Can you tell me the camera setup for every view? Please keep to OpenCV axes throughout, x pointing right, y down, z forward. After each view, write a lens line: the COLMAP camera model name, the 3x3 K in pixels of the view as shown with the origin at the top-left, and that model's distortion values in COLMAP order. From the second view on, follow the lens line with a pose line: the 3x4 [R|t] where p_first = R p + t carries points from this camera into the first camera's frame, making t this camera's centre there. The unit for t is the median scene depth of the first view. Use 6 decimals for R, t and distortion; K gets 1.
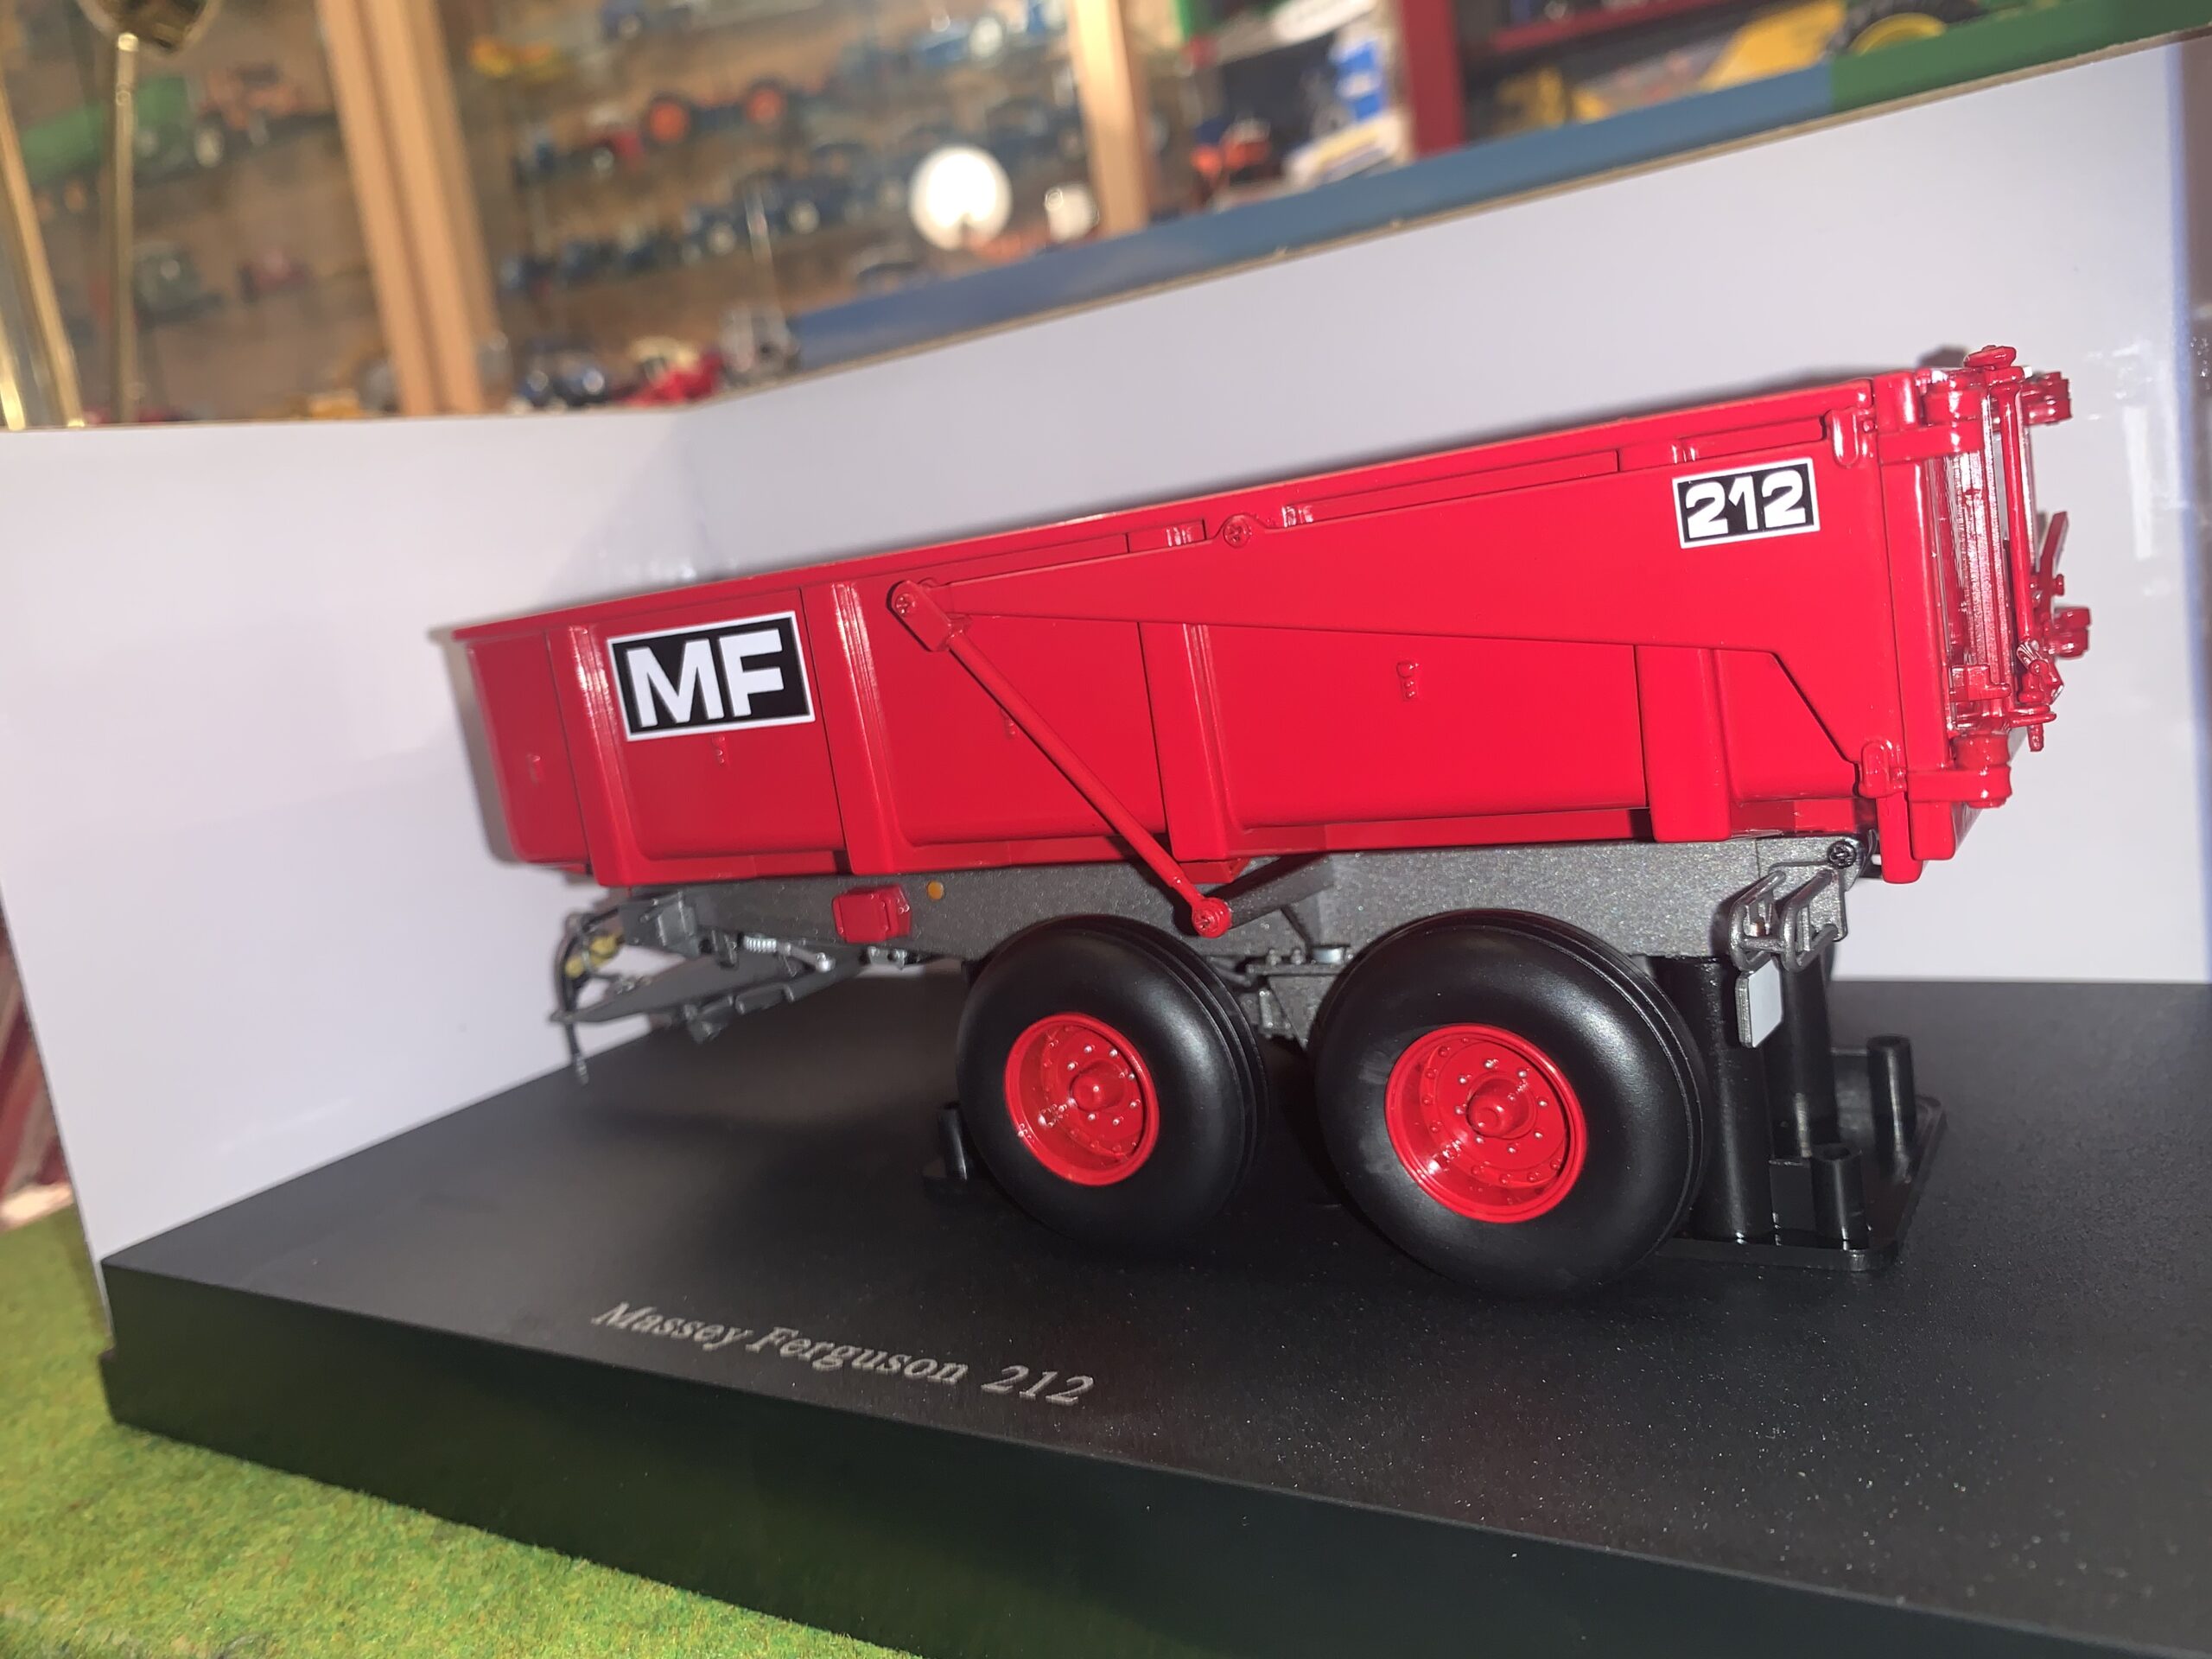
lens RADIAL K [[1773.7, 0, 1099.0], [0, 1773.7, 839.6], [0, 0, 1]] dist [-0.035680, 0.028470]
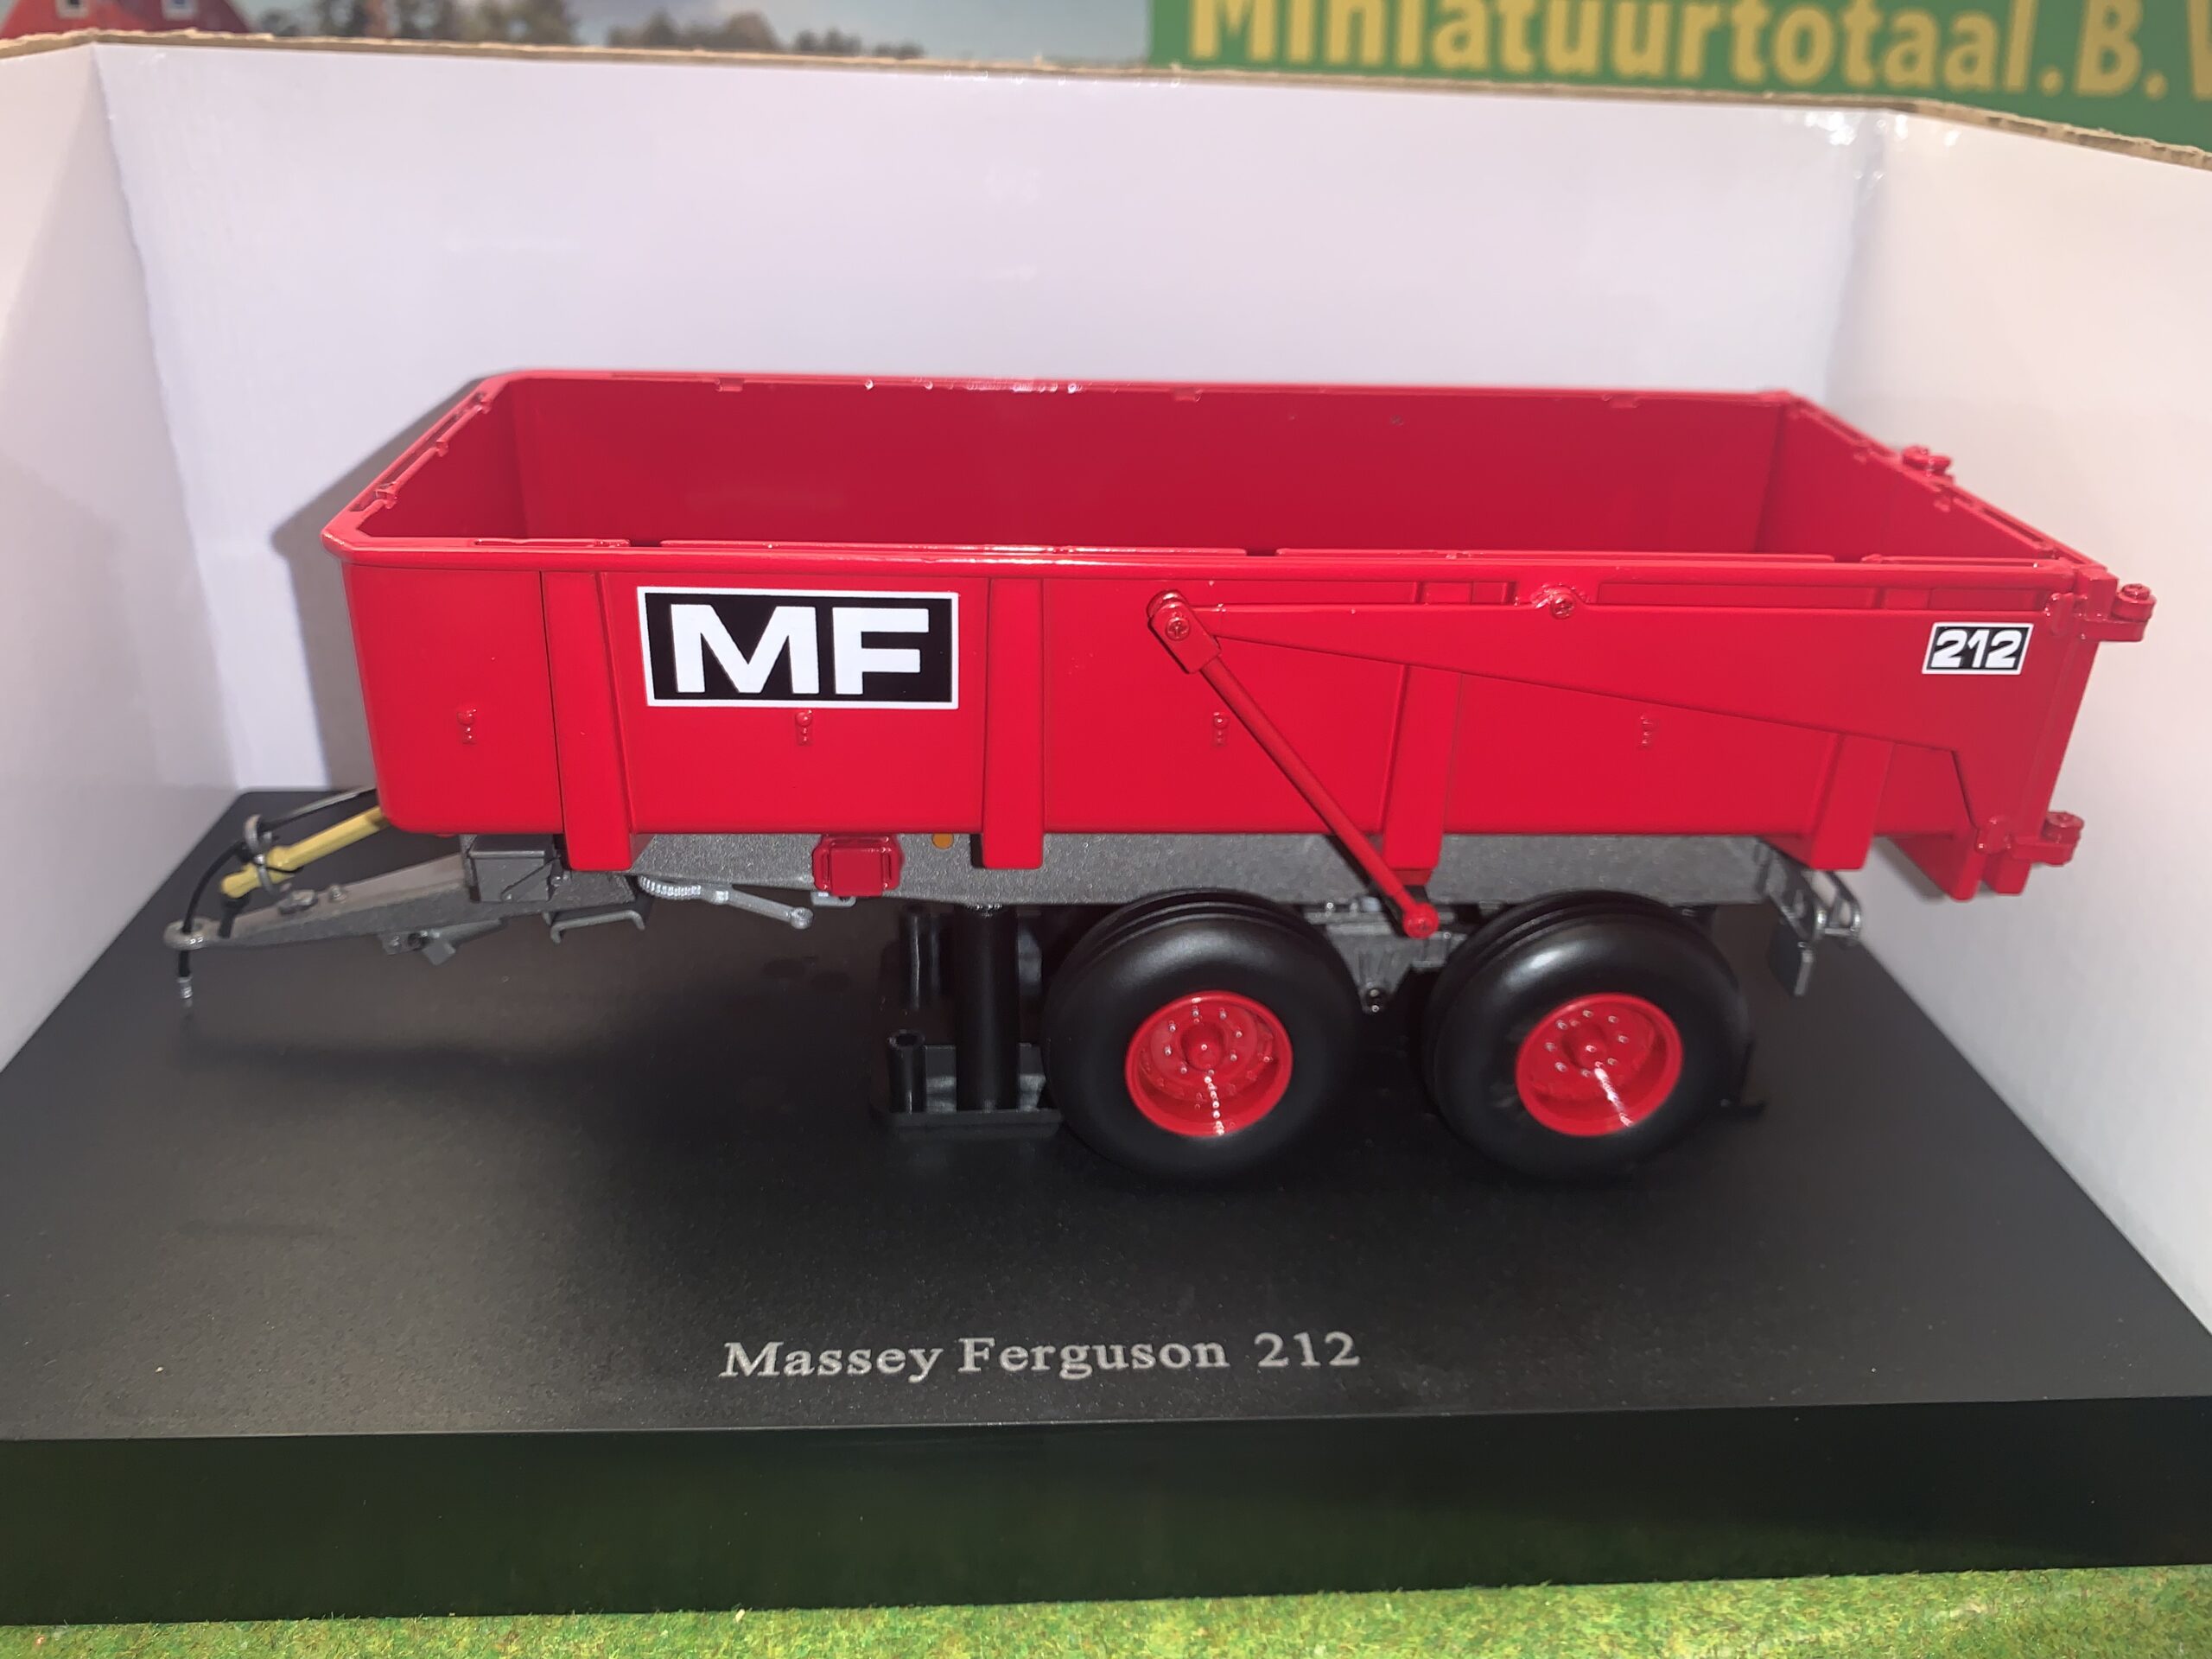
lens RADIAL K [[1773.7, 0, 1105.5], [0, 1773.7, 815.2], [0, 0, 1]] dist [-0.035680, 0.028470]
pose [[0.788075, -0.098181, 0.607699, -0.655993], [-0.062365, 0.969385, 0.237492, -0.233811], [-0.612412, -0.225061, 0.757825, 0.256655]]
